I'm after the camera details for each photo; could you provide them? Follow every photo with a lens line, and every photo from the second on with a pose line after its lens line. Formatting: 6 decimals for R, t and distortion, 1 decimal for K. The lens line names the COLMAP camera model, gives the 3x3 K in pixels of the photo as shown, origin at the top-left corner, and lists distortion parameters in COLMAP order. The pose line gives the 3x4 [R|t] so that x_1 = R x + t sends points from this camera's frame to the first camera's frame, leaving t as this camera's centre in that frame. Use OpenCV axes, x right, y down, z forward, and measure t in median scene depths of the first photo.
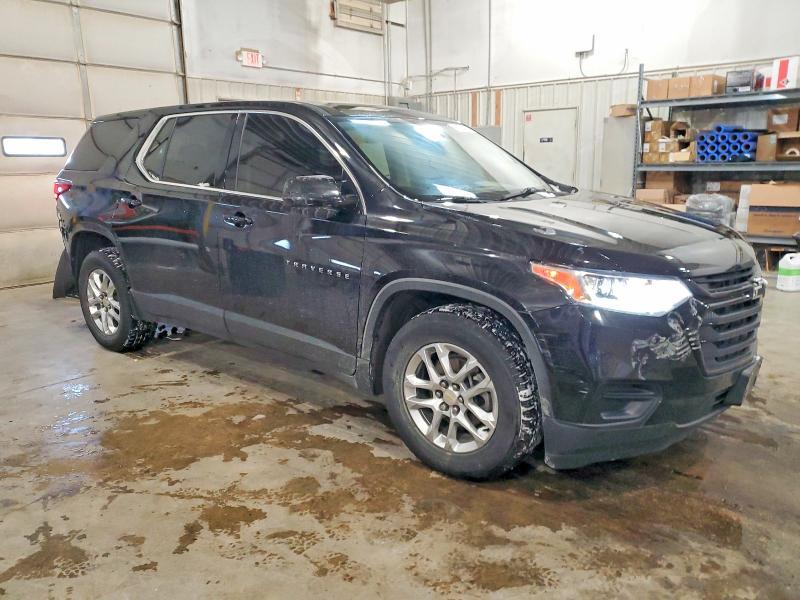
lens RADIAL K [[629.0, 0, 400.0], [0, 629.0, 300.0], [0, 0, 1]] dist [-0.046415, 0.082580]
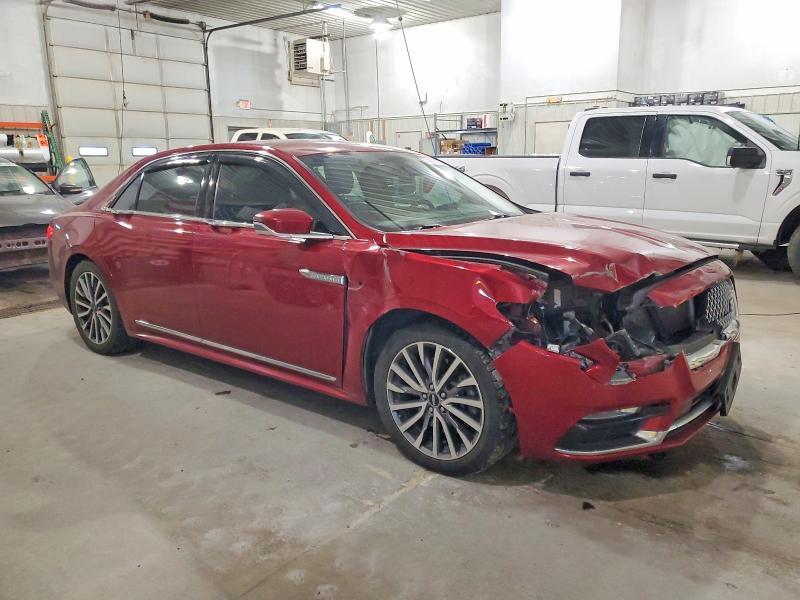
lens RADIAL K [[629.0, 0, 400.0], [0, 629.0, 300.0], [0, 0, 1]] dist [-0.046415, 0.082580]
pose [[0.999742, 0.002483, 0.022567, 0.170419], [-0.002467, 0.999997, -0.000764, 0.182615], [-0.022569, 0.000708, 0.999745, -0.805259]]
